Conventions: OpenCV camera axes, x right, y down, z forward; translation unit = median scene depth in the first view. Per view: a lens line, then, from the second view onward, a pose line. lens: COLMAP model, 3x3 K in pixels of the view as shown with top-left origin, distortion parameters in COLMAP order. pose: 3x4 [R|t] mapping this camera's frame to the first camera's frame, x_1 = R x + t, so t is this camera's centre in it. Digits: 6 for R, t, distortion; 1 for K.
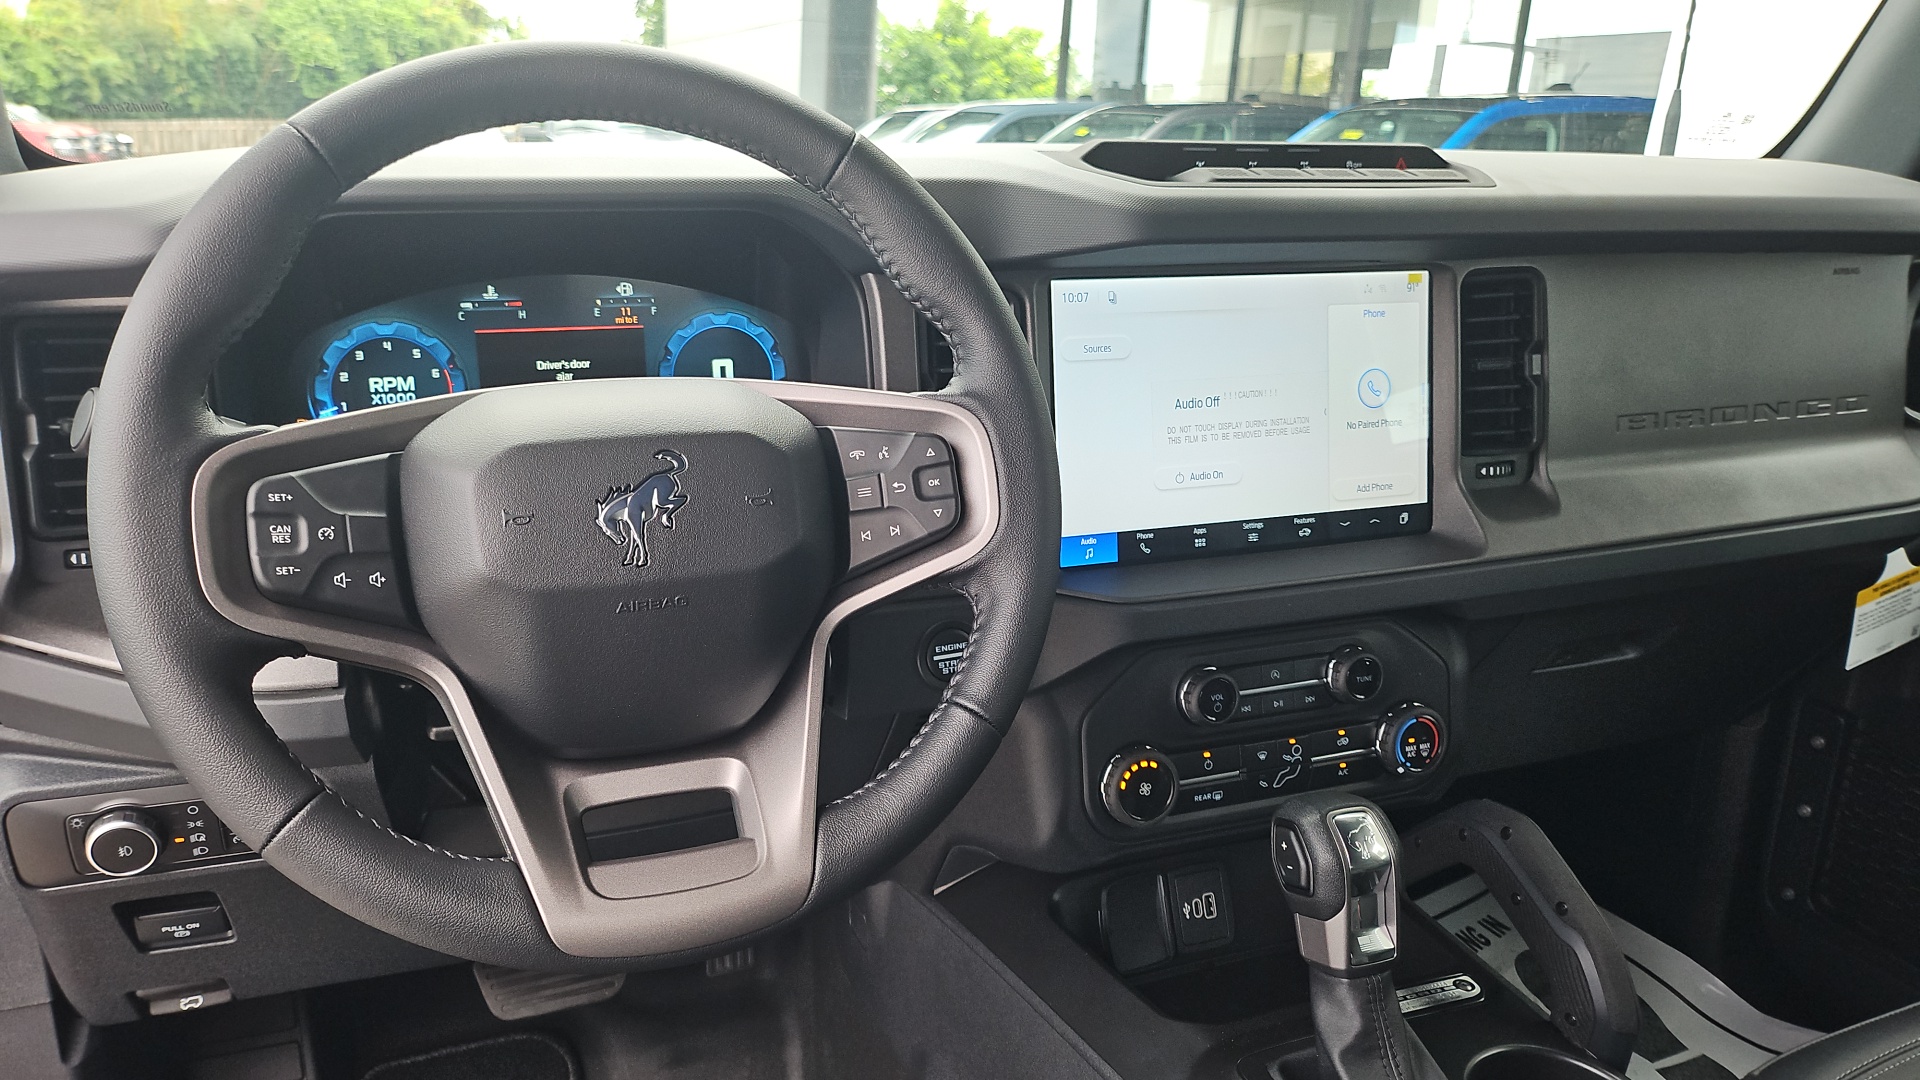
lens RADIAL K [[1355.9, 0, 952.8], [0, 1355.9, 547.5], [0, 0, 1]] dist [0.062440, -0.062066]
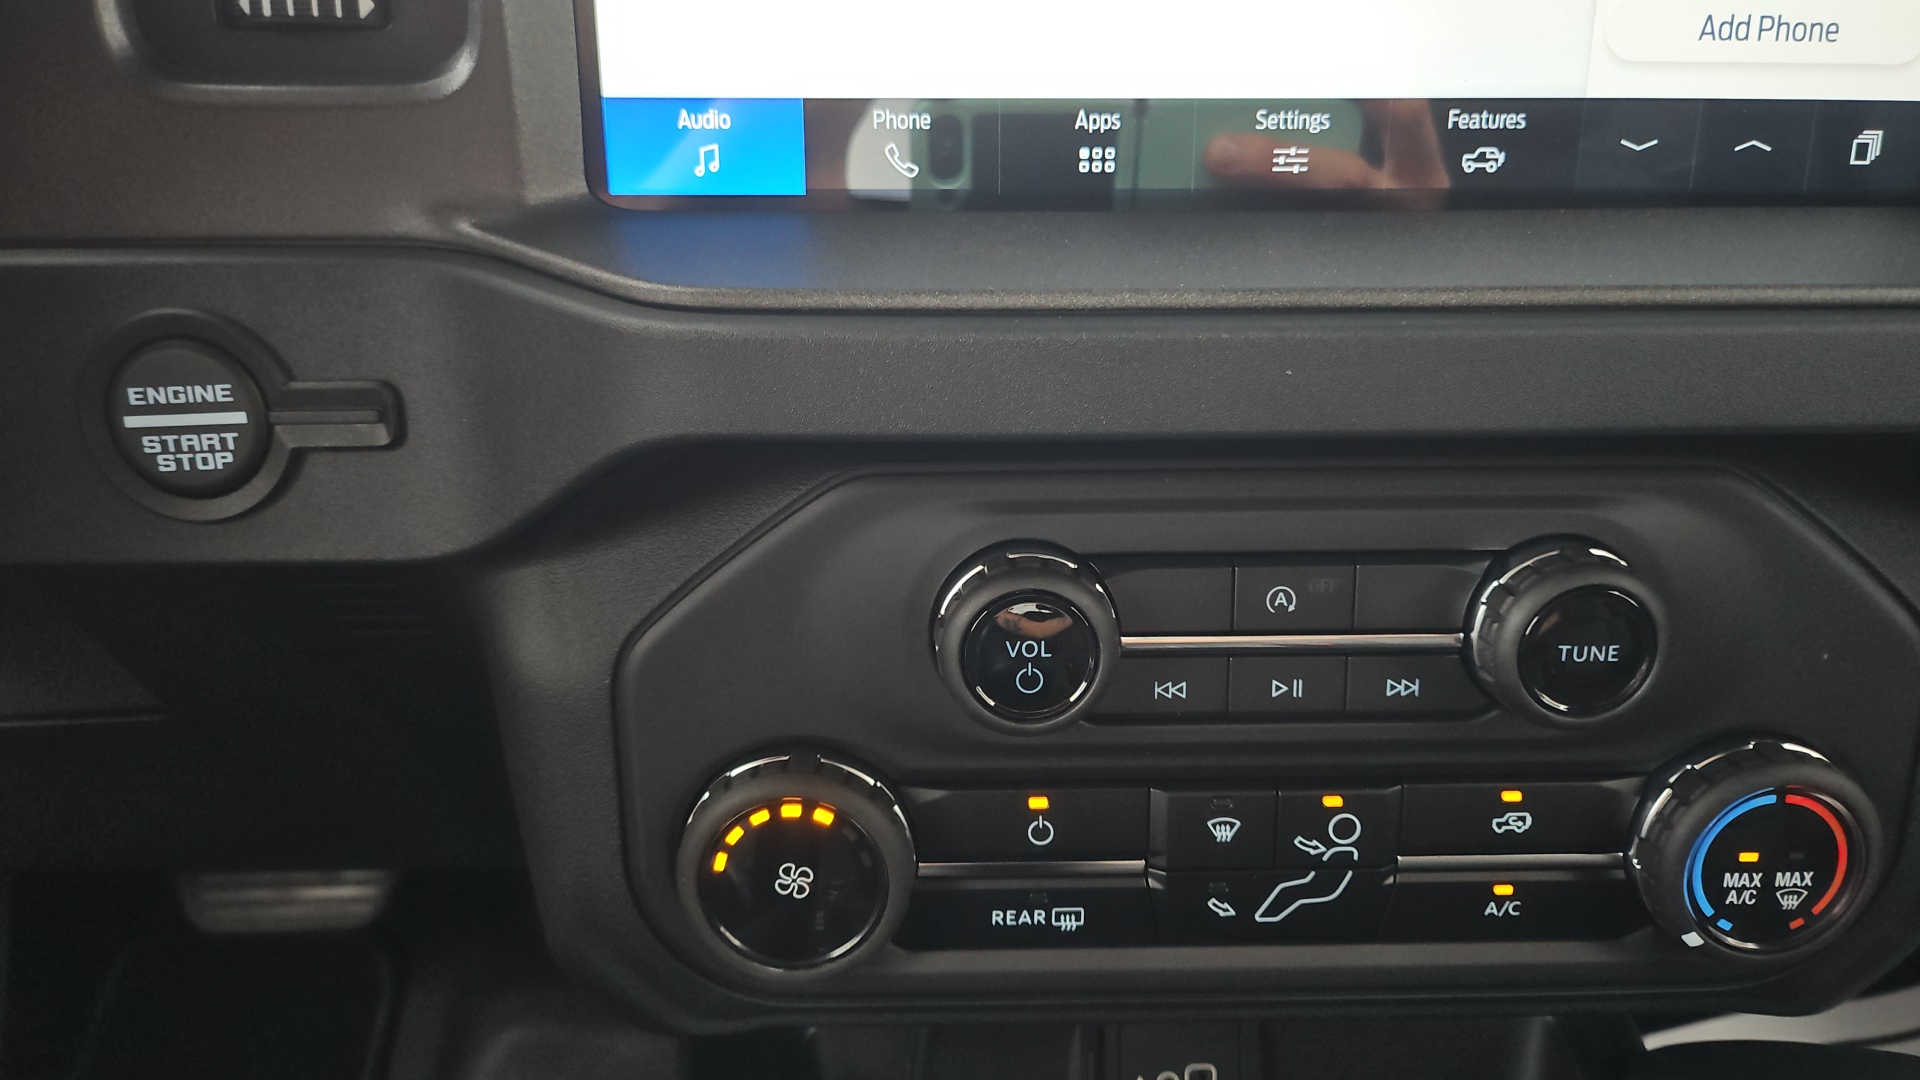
lens RADIAL K [[1355.9, 0, 1030.2], [0, 1355.9, 583.0], [0, 0, 1]] dist [0.062440, -0.062066]
pose [[0.942059, 0.137145, -0.306131, 0.274669], [-0.085453, 0.980612, 0.176344, 0.037679], [0.324380, -0.139967, 0.935514, 0.673128]]
